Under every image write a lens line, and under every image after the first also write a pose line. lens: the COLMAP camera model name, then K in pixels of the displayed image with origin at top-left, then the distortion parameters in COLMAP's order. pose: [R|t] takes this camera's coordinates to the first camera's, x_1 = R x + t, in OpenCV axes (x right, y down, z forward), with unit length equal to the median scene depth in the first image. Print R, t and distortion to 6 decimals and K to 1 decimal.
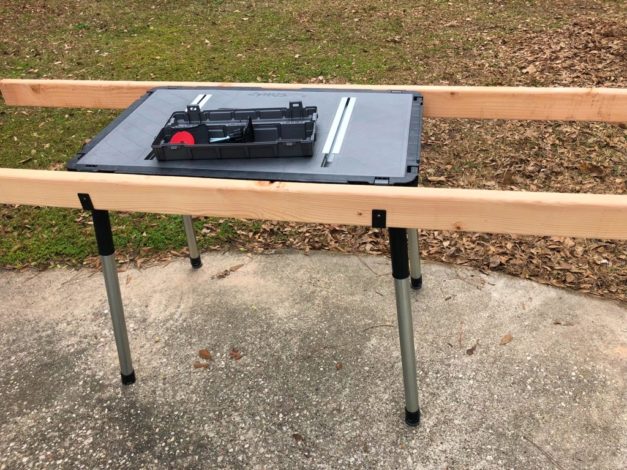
lens RADIAL K [[492.0, 0, 313.5], [0, 492.0, 235.0], [0, 0, 1]] dist [0.025180, -0.005833]
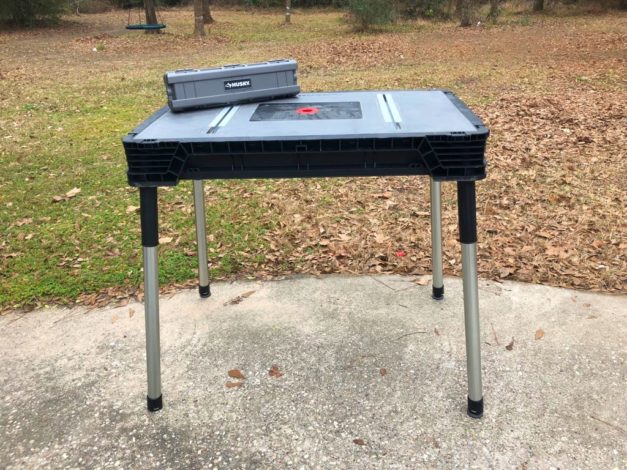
lens RADIAL K [[492.0, 0, 313.5], [0, 492.0, 235.0], [0, 0, 1]] dist [0.025180, -0.005833]
pose [[0.989689, -0.038338, 0.138010, -0.178012], [0.063475, 0.981128, -0.182641, 0.152280], [-0.128404, 0.189518, 0.973445, 0.038389]]
